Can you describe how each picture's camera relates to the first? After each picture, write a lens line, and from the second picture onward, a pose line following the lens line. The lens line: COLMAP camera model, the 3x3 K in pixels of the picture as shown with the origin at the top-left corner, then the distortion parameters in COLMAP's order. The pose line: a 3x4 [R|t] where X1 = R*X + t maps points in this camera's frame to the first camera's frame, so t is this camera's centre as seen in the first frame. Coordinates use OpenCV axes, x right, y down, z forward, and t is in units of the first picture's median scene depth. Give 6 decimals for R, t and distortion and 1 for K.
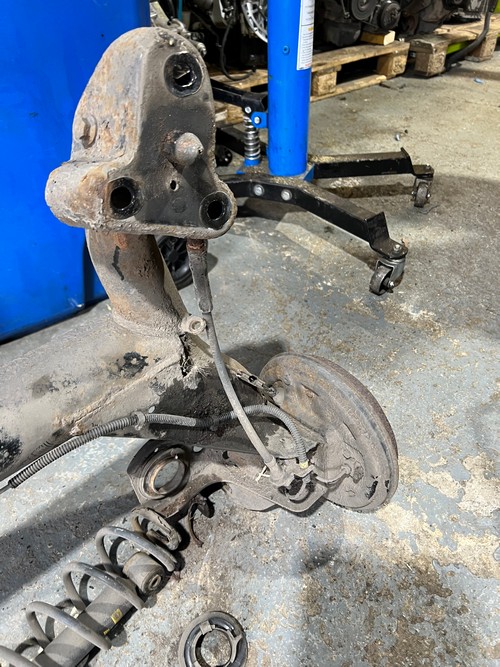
lens RADIAL K [[507.5, 0, 254.5], [0, 507.5, 331.3], [0, 0, 1]] dist [0.040806, -0.057027]
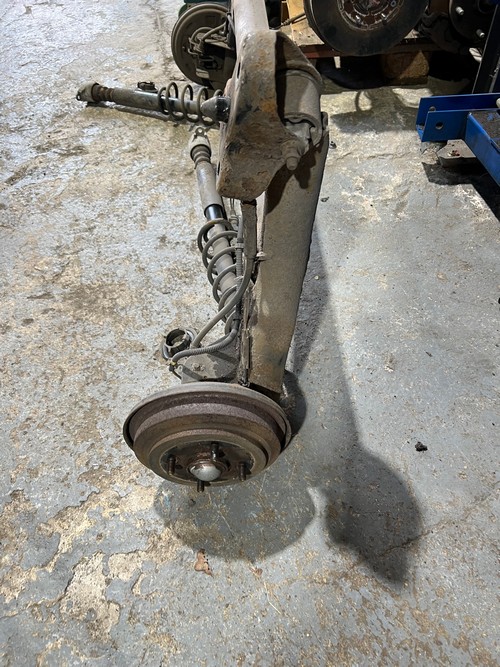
lens RADIAL K [[507.5, 0, 244.3], [0, 507.5, 332.6], [0, 0, 1]] dist [0.040806, -0.057027]
pose [[-0.657507, 0.609633, -0.442756, 0.446955], [-0.448166, 0.155933, 0.880246, -0.856348], [0.605667, 0.777195, 0.170689, 0.738918]]
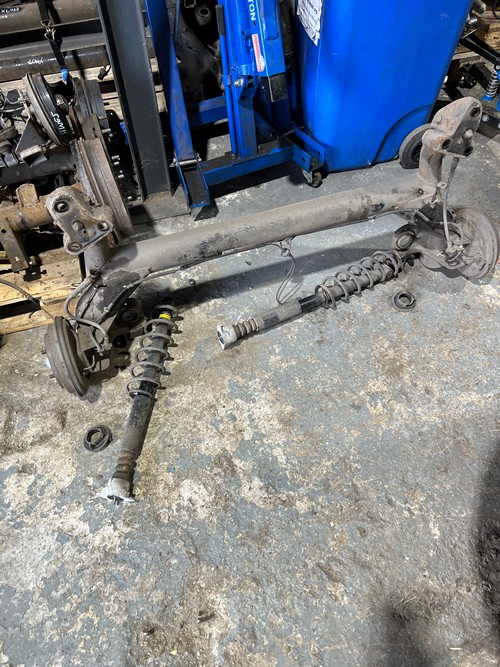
lens RADIAL K [[507.5, 0, 251.2], [0, 507.5, 334.8], [0, 0, 1]] dist [0.040806, -0.057027]
pose [[0.911881, 0.337028, -0.234275, -0.116763], [-0.265796, 0.919801, 0.288650, 0.178970], [0.312770, -0.200945, 0.928330, -1.787038]]
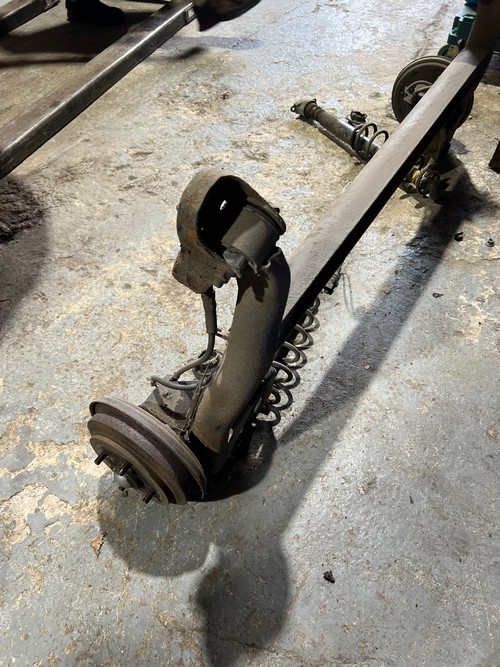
lens RADIAL K [[507.5, 0, 245.7], [0, 507.5, 328.7], [0, 0, 1]] dist [0.040806, -0.057027]
pose [[-0.969464, 0.223470, -0.100995, -0.045415], [-0.104143, -0.002313, 0.994560, -1.102717], [0.222020, 0.974708, 0.025515, 0.779522]]
